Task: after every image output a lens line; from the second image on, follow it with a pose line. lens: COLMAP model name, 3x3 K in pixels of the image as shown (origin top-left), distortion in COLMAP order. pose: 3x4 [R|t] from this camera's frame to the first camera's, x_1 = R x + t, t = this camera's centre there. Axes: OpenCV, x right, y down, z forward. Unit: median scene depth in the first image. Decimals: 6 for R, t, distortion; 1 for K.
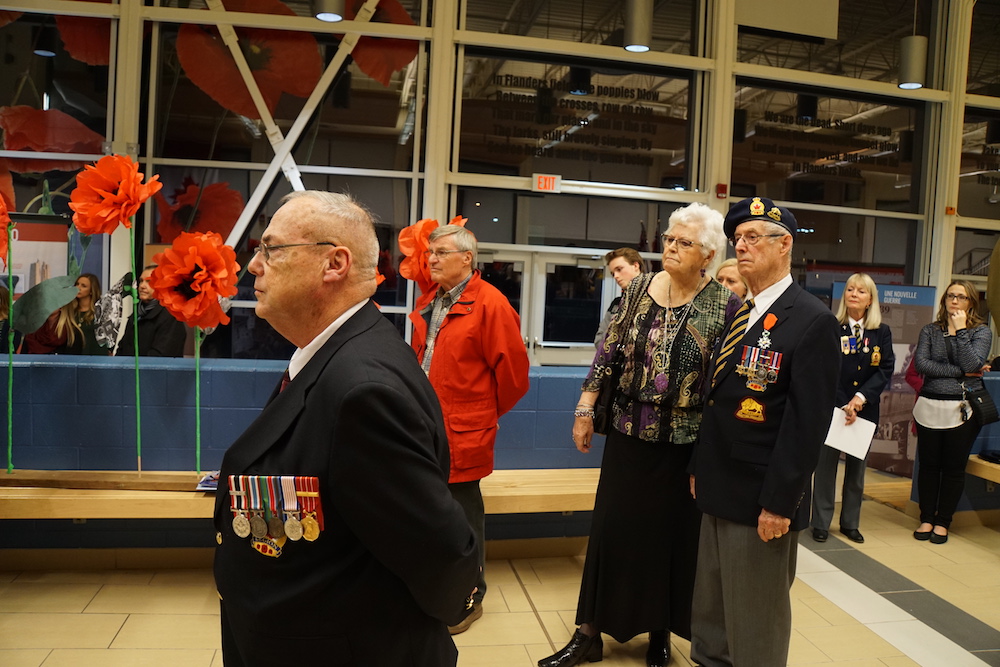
lens RADIAL K [[772.3, 0, 499.0], [0, 772.3, 336.3], [0, 0, 1]] dist [-0.111671, 0.008575]
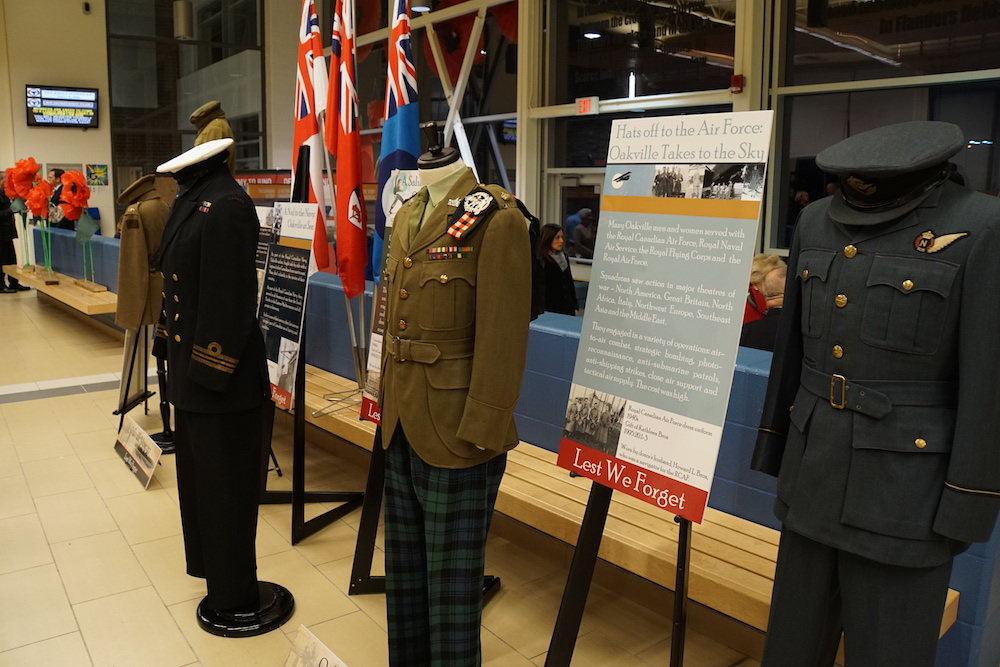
lens RADIAL K [[772.3, 0, 500.6], [0, 772.3, 332.8], [0, 0, 1]] dist [-0.111671, 0.008575]
pose [[0.449970, 0.121311, -0.884766, 0.952653], [-0.059330, 0.992603, 0.105923, -0.000214], [0.891071, 0.004830, 0.453839, 0.438112]]
